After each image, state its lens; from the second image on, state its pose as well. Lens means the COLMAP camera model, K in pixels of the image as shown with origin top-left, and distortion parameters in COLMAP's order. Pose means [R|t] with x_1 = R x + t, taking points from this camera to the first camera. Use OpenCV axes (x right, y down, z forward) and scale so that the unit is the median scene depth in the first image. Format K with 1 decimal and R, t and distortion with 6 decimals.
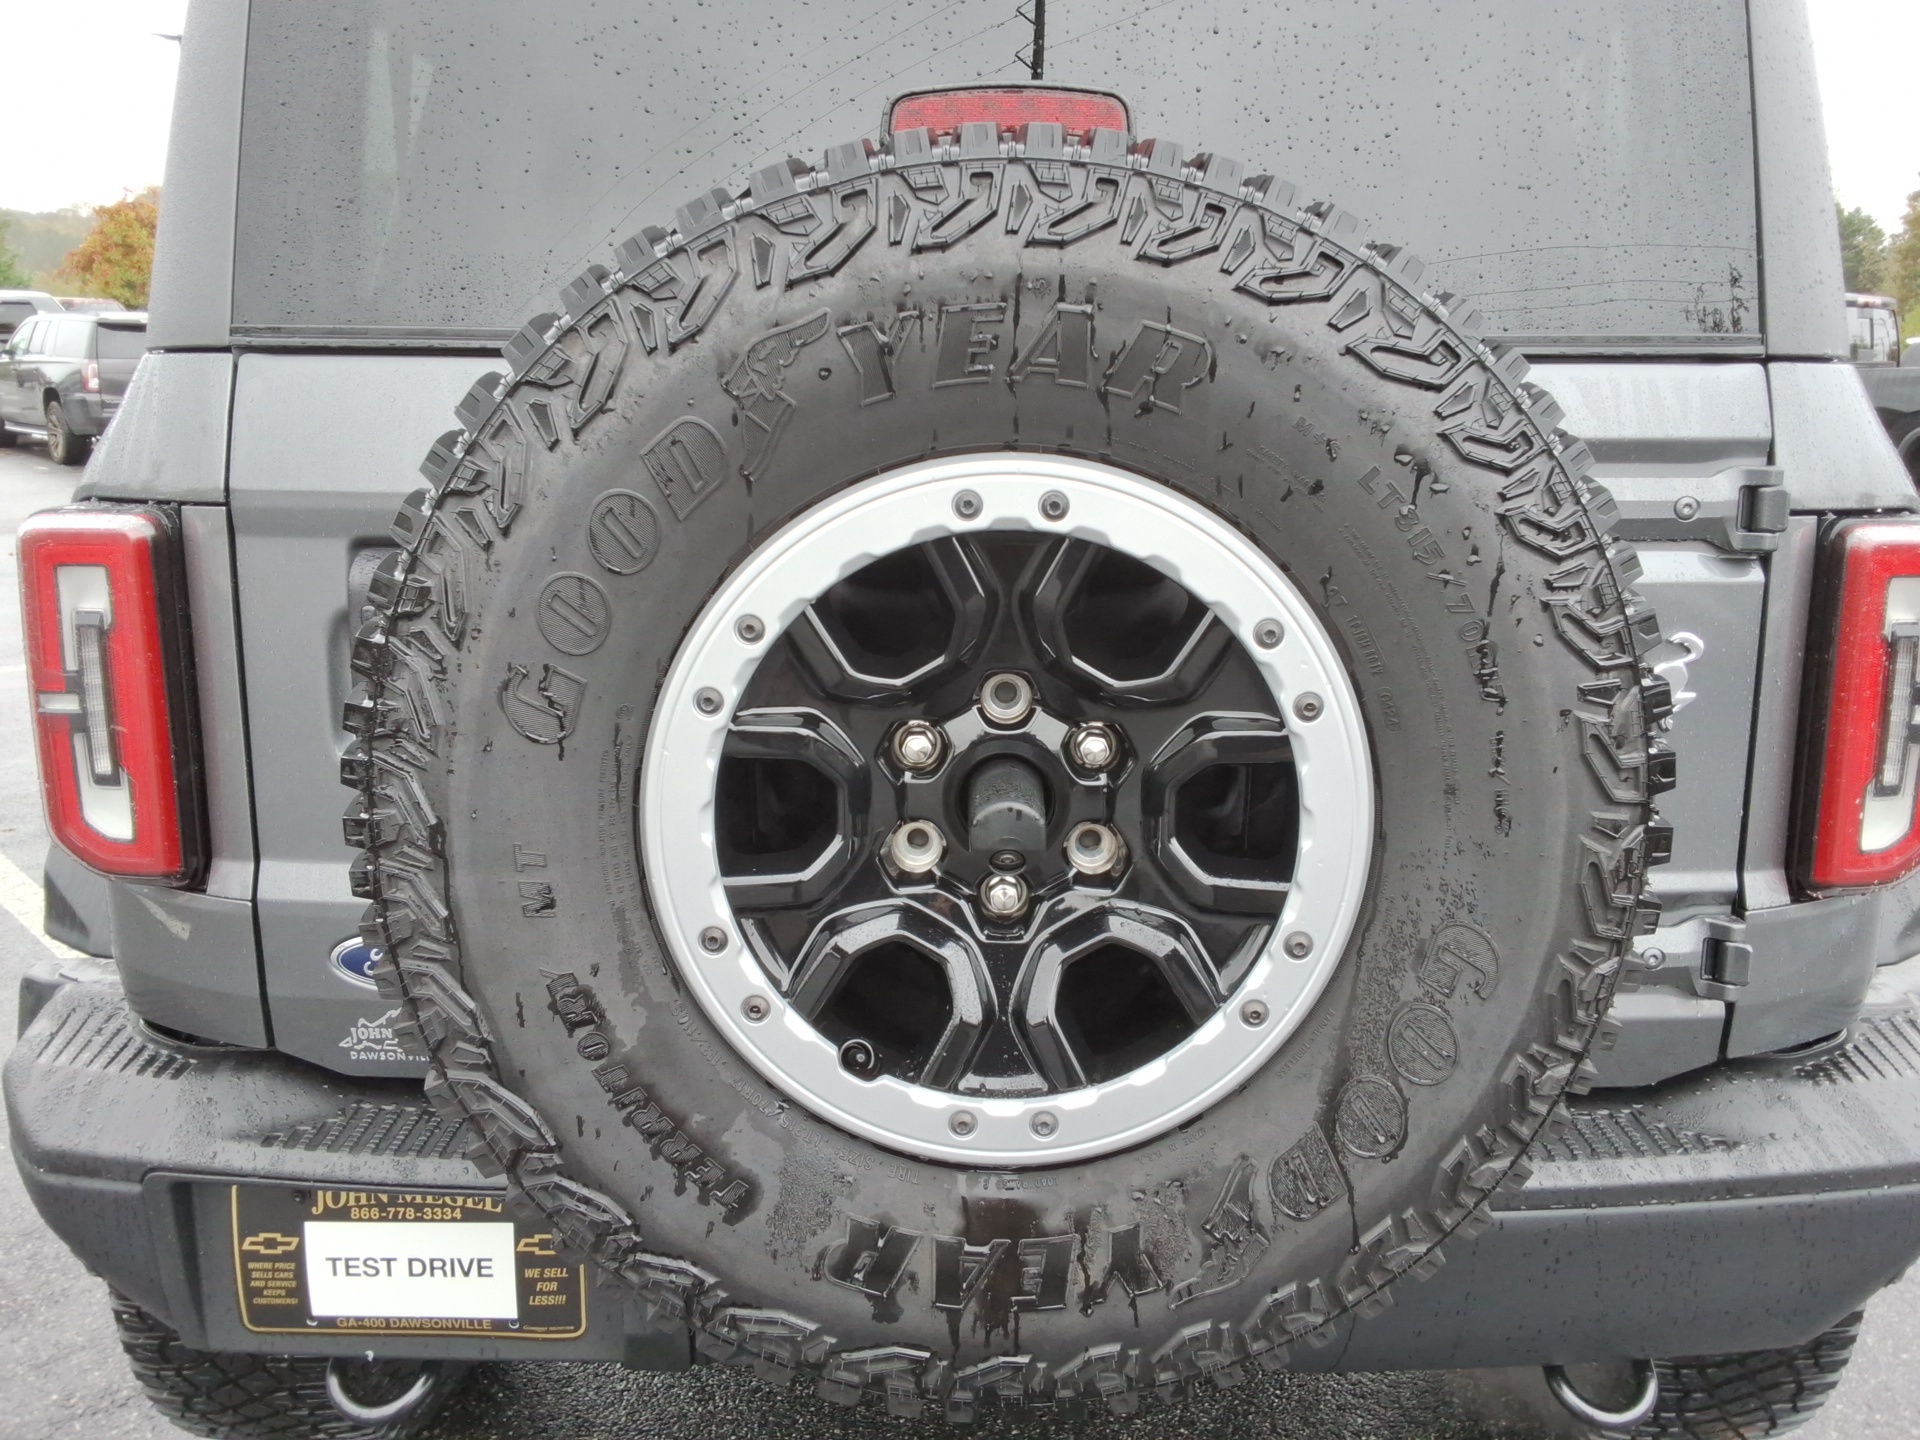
lens RADIAL K [[1531.6, 0, 979.5], [0, 1531.6, 710.0], [0, 0, 1]] dist [0.114175, -0.171650]
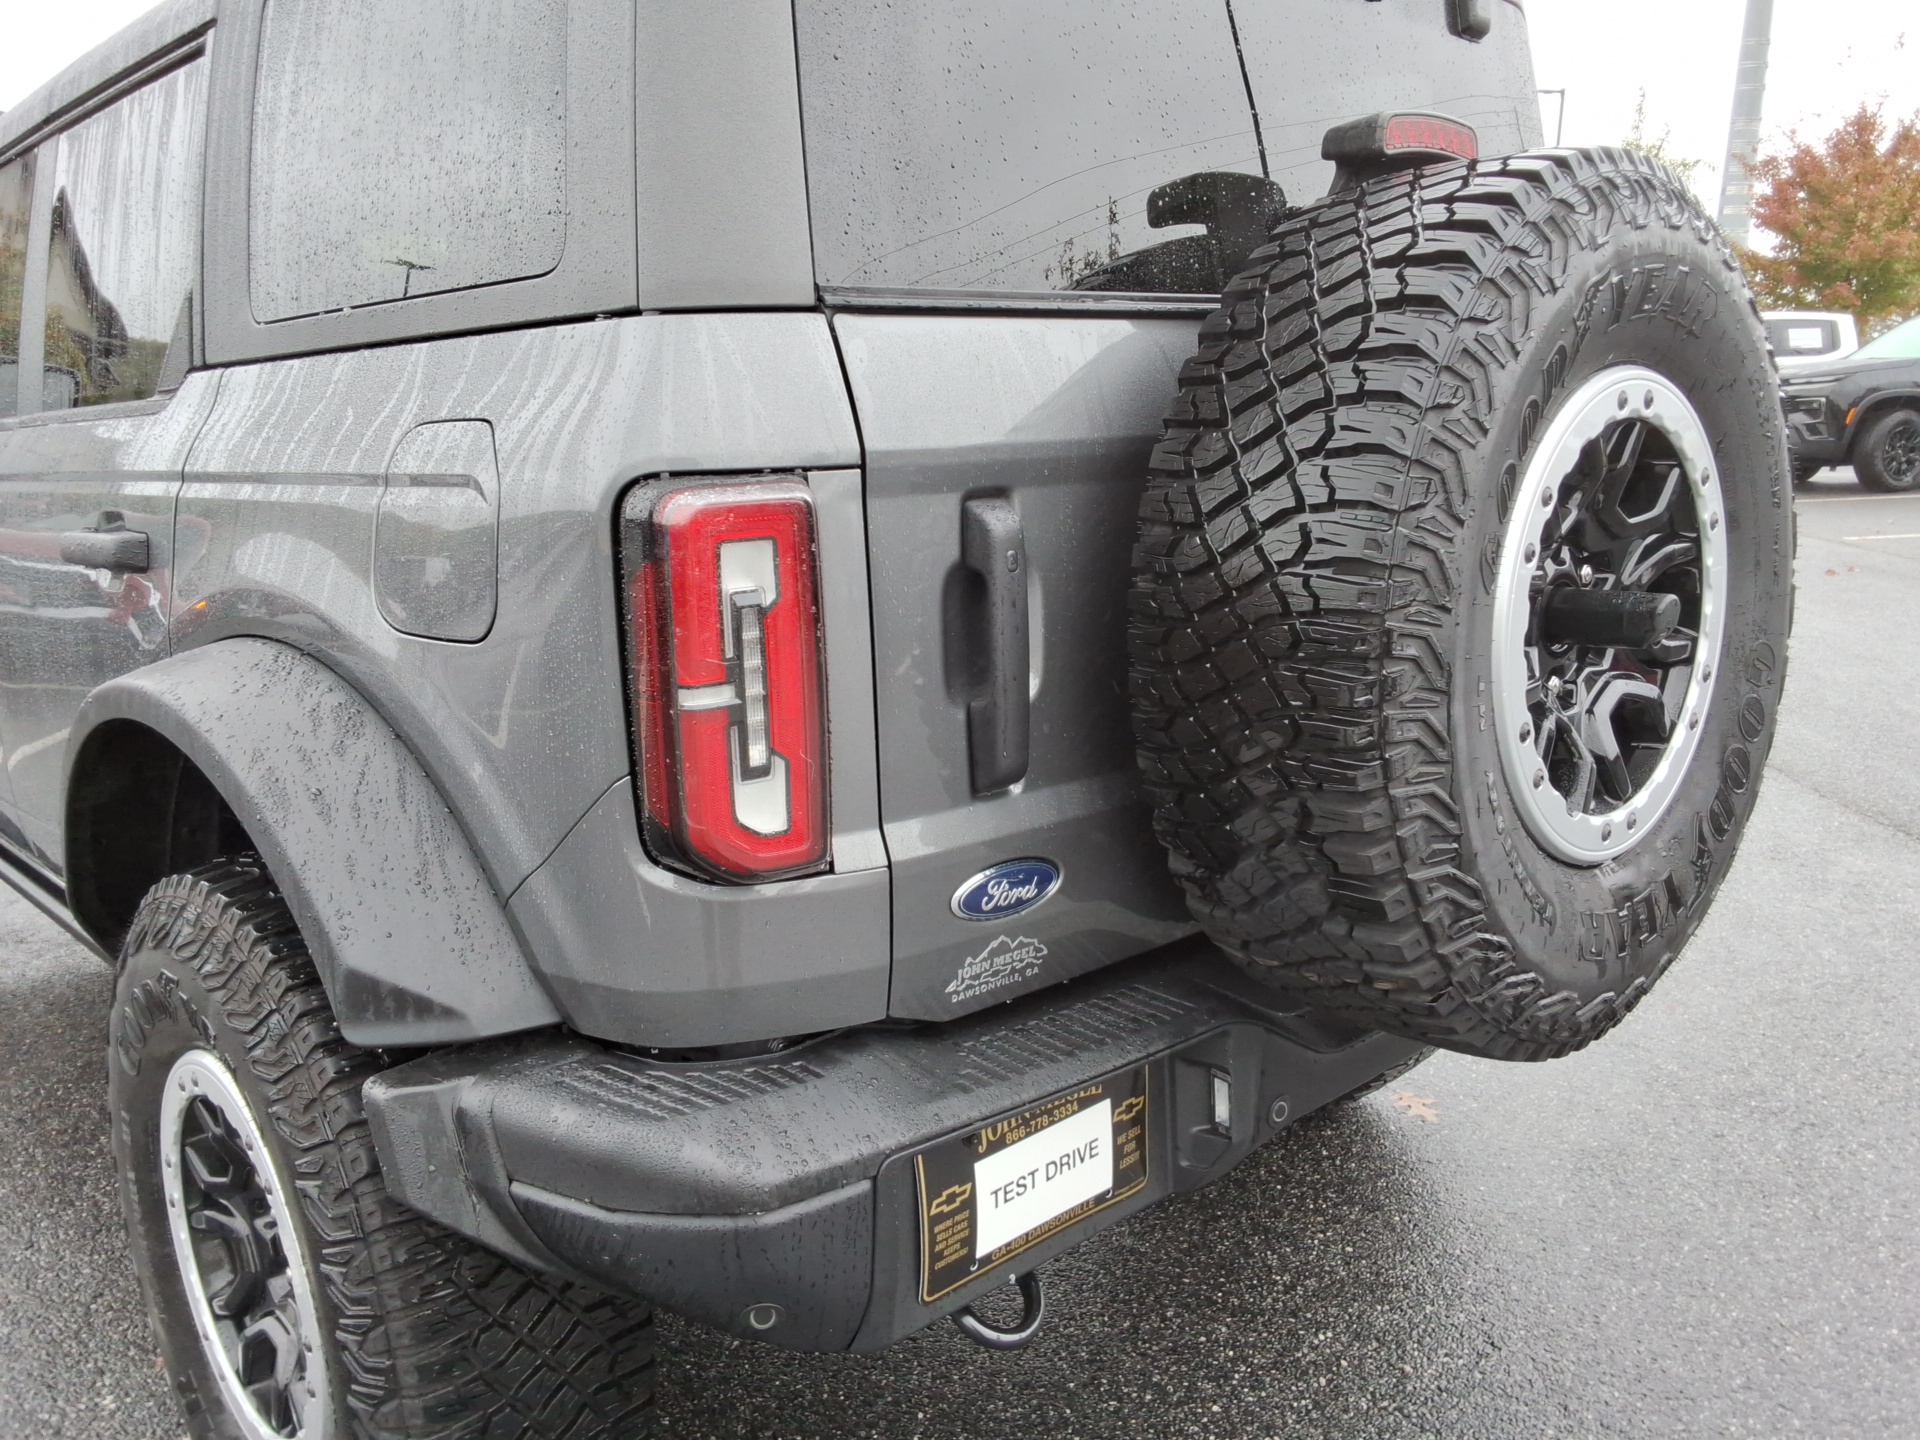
lens RADIAL K [[1531.6, 0, 966.9], [0, 1531.6, 710.2], [0, 0, 1]] dist [0.114175, -0.171650]
pose [[0.725089, -0.160392, 0.669717, -1.106357], [0.169189, 0.984183, 0.052527, -0.018939], [-0.667549, 0.075222, 0.740756, 0.241270]]
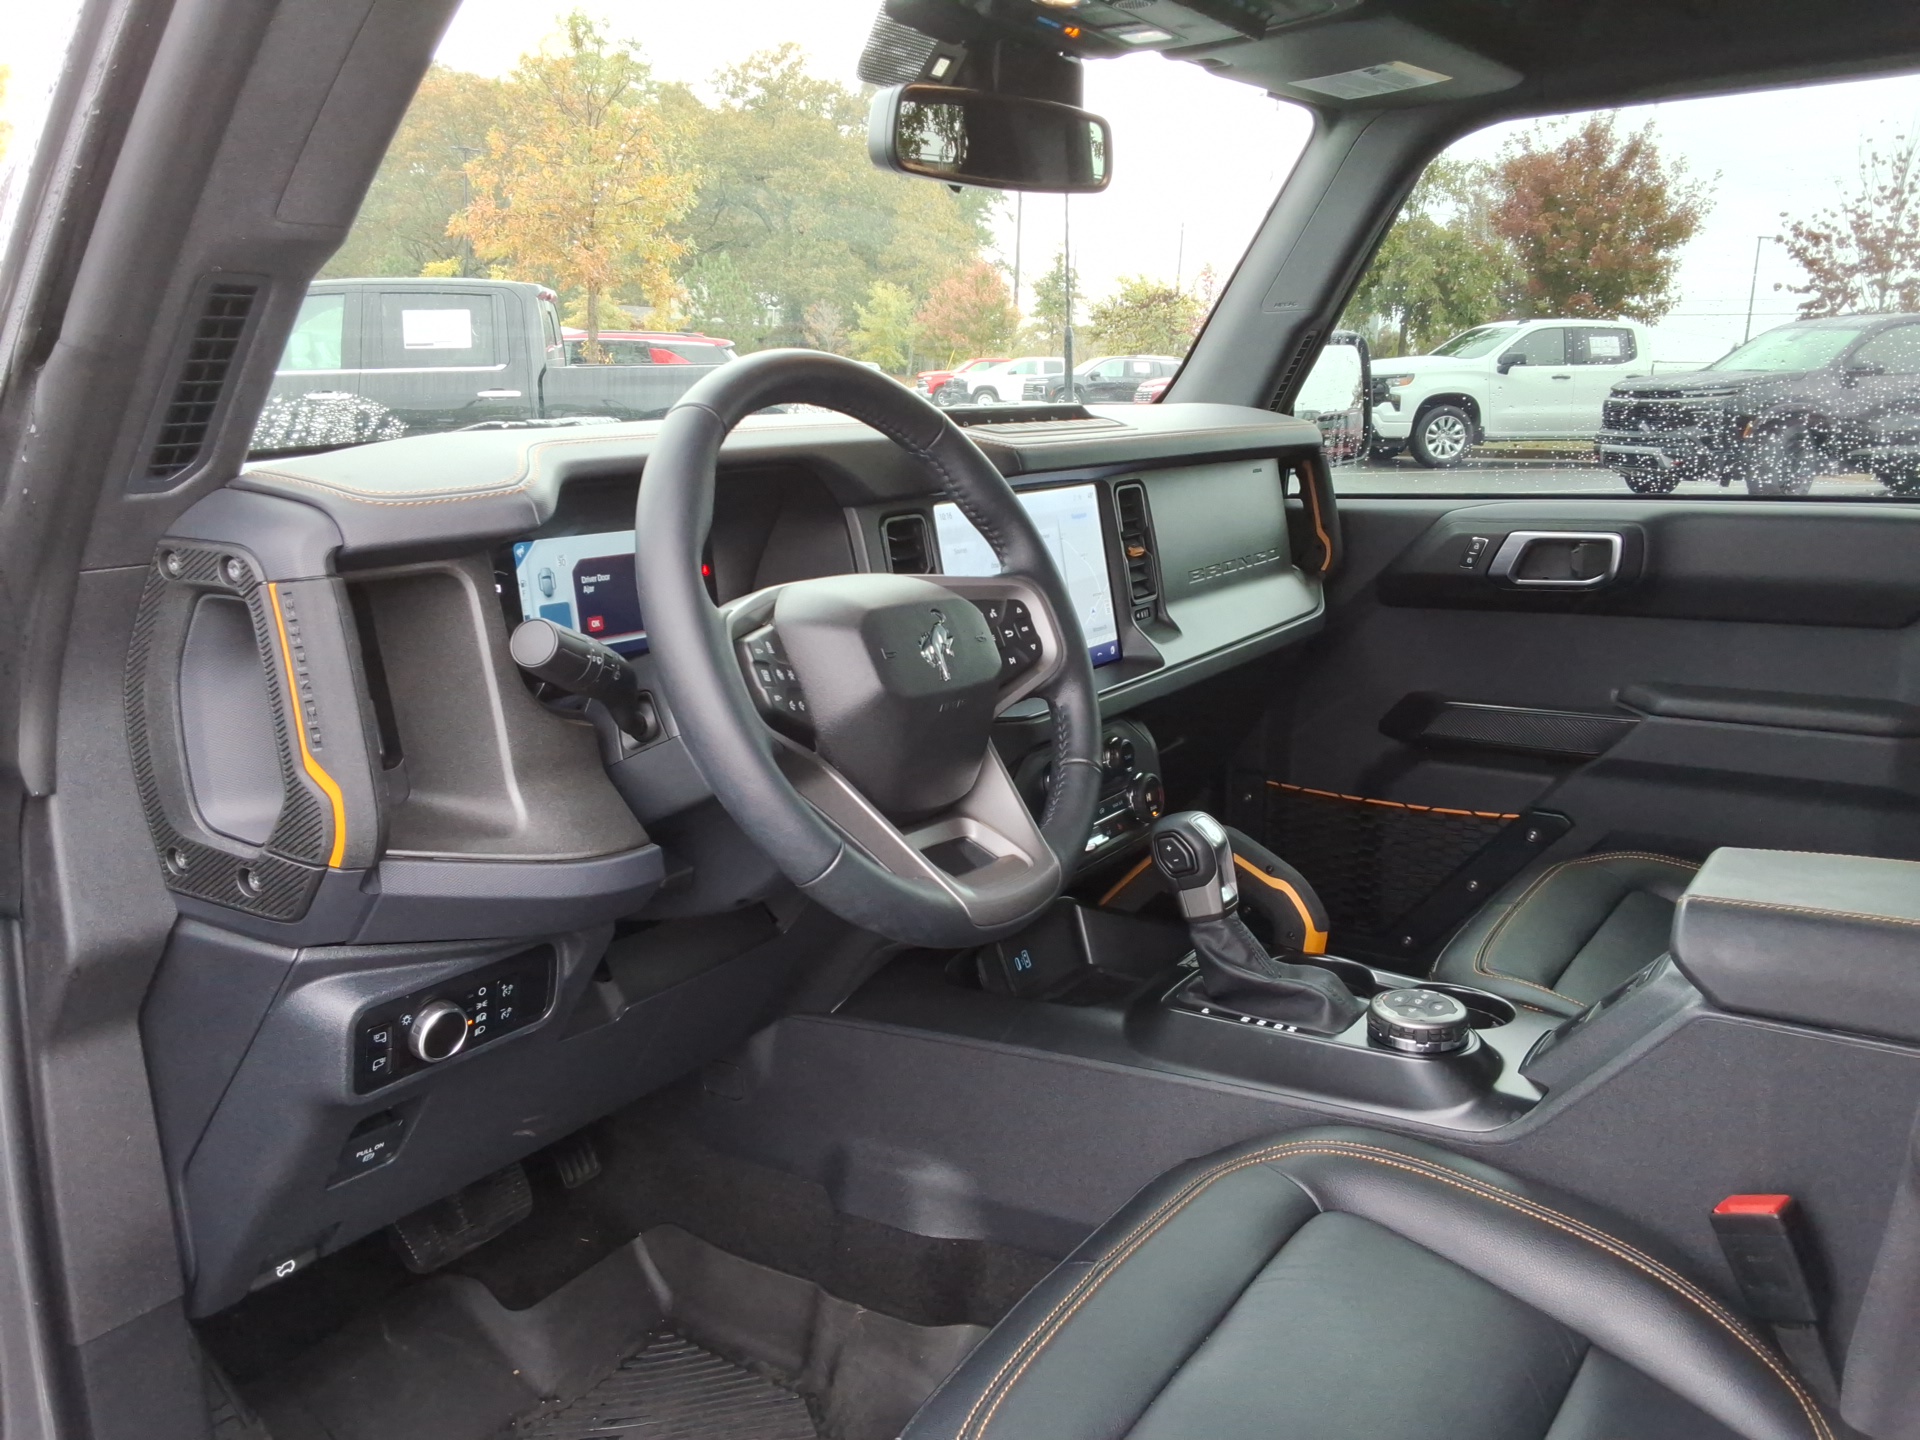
lens RADIAL K [[1531.6, 0, 968.9], [0, 1531.6, 718.0], [0, 0, 1]] dist [0.114175, -0.171650]
pose [[0.554864, -0.186511, 0.810765, -0.839477], [0.176707, 0.978731, 0.104217, -0.570693], [-0.812958, 0.085441, 0.576020, 2.532685]]
